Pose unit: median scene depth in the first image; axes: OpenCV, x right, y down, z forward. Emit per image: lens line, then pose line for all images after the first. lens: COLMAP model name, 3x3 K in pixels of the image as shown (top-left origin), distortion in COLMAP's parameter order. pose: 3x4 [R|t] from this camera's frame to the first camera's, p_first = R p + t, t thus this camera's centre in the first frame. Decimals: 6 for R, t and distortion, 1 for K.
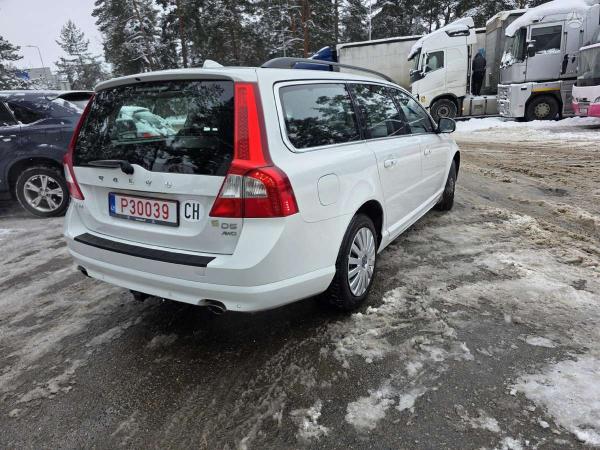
lens RADIAL K [[404.1, 0, 301.1], [0, 404.1, 227.8], [0, 0, 1]] dist [0.043994, -0.033382]
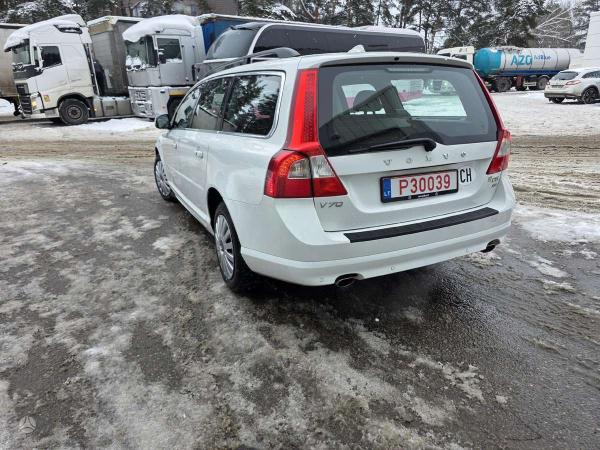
lens RADIAL K [[404.1, 0, 303.5], [0, 404.1, 220.9], [0, 0, 1]] dist [0.043994, -0.033382]
pose [[0.548596, -0.216820, 0.807485, -0.233539], [0.237166, 0.966475, 0.098383, -0.021915], [-0.801745, 0.137535, 0.581626, 0.108765]]
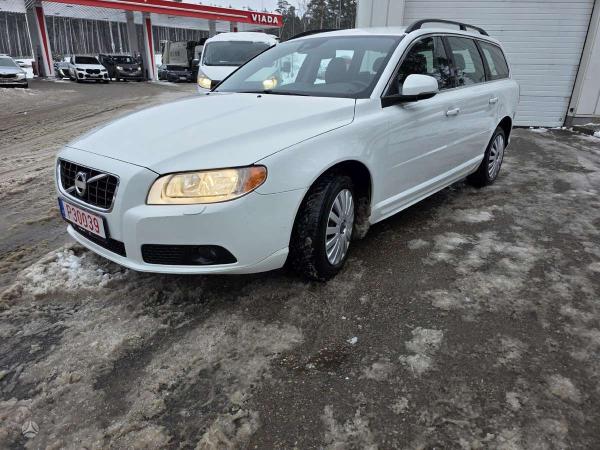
lens RADIAL K [[404.1, 0, 295.9], [0, 404.1, 227.3], [0, 0, 1]] dist [0.043994, -0.033382]
pose [[-0.980759, -0.026145, 0.193464, 0.005442], [0.095662, 0.799500, 0.593000, -0.163129], [-0.170178, 0.600097, -0.781616, 0.586914]]
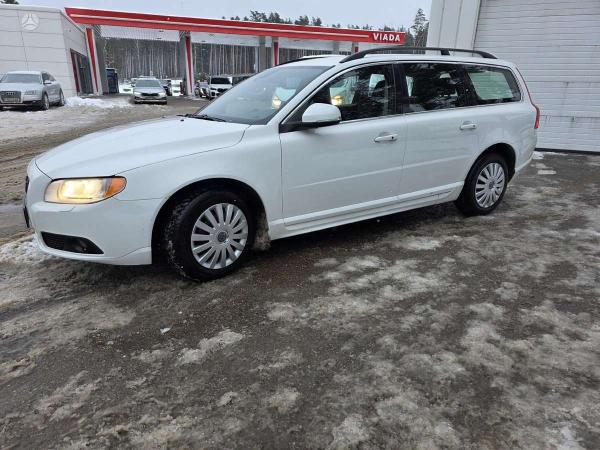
lens RADIAL K [[404.1, 0, 295.5], [0, 404.1, 222.7], [0, 0, 1]] dist [0.043994, -0.033382]
pose [[-0.877803, -0.103361, 0.467738, -0.105999], [0.176151, 0.838375, 0.515847, -0.158606], [-0.445459, 0.535204, -0.717721, 0.568577]]
